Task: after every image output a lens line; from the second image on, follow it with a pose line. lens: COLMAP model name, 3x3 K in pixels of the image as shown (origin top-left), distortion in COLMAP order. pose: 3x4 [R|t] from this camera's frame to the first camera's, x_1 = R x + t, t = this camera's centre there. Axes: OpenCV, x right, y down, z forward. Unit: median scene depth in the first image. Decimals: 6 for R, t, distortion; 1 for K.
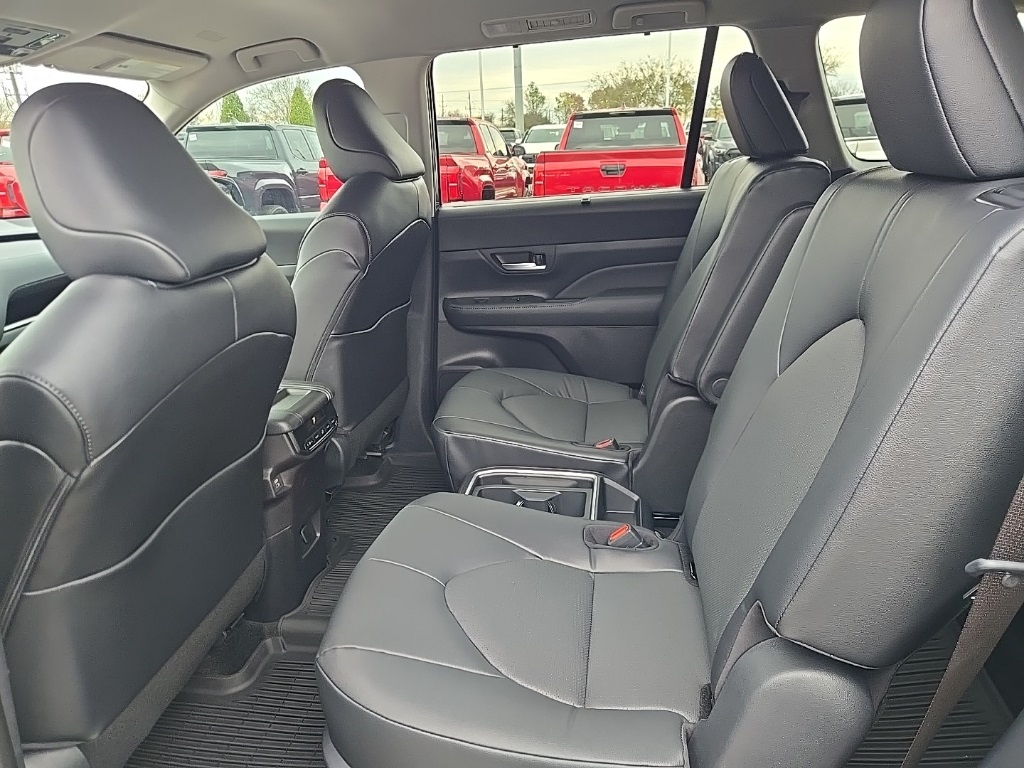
lens RADIAL K [[707.5, 0, 522.7], [0, 707.5, 386.8], [0, 0, 1]] dist [0.006006, -0.005110]
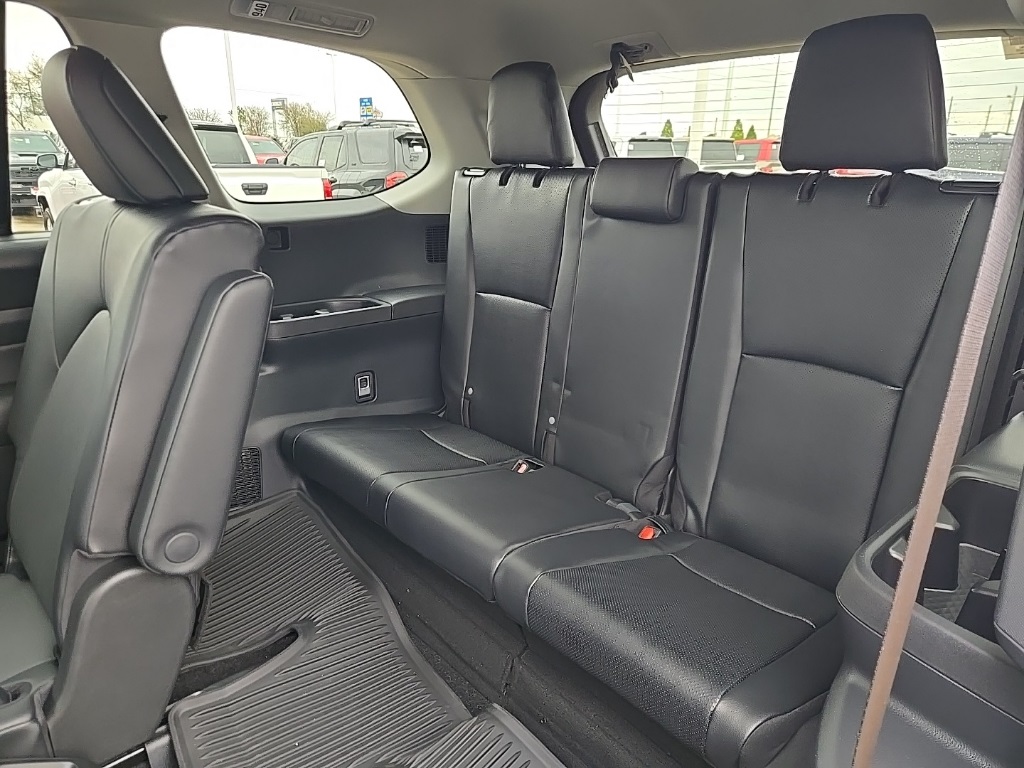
lens RADIAL K [[707.5, 0, 522.7], [0, 707.5, 386.8], [0, 0, 1]] dist [0.006006, -0.005110]
pose [[0.648025, -0.173827, 0.741517, 0.021520], [0.199630, 0.978333, 0.054882, -0.112647], [-0.734990, 0.112464, 0.668686, 0.277979]]
